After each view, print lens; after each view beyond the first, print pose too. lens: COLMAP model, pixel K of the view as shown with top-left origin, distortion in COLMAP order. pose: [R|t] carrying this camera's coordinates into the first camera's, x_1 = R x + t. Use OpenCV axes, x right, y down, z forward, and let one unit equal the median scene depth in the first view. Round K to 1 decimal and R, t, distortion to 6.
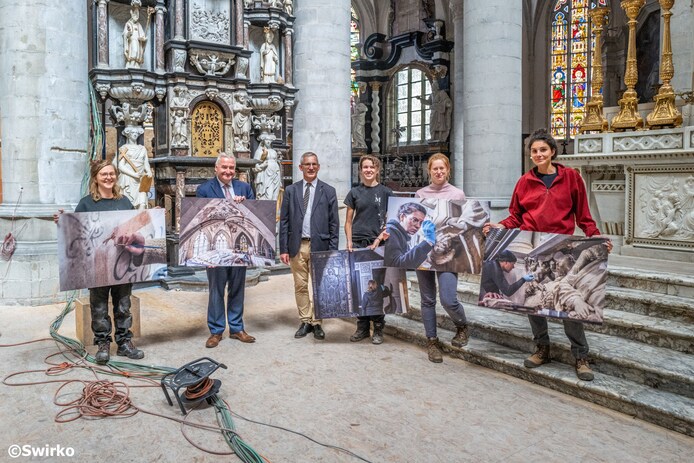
lens RADIAL K [[523.5, 0, 347.0], [0, 523.5, 231.5], [0, 0, 1]] dist [-0.003708, -0.000383]
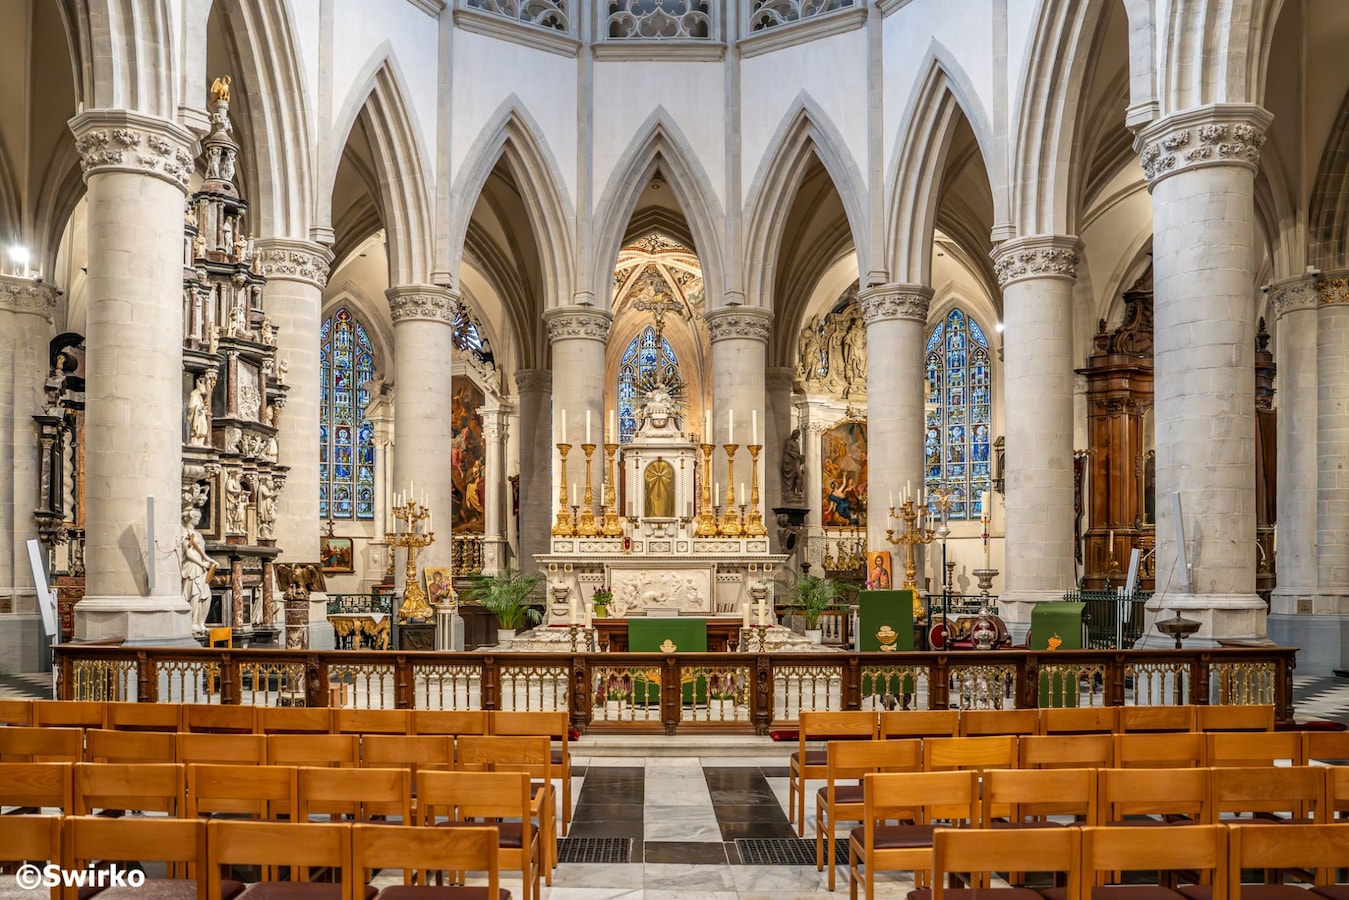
lens RADIAL K [[1017.5, 0, 674.5], [0, 1017.5, 450.0], [0, 0, 1]] dist [-0.003708, -0.000383]
pose [[0.570480, 0.101549, 0.815009, -1.337967], [0.072437, 0.982239, -0.173089, 0.055198], [-0.818111, 0.157781, 0.552992, -0.617885]]
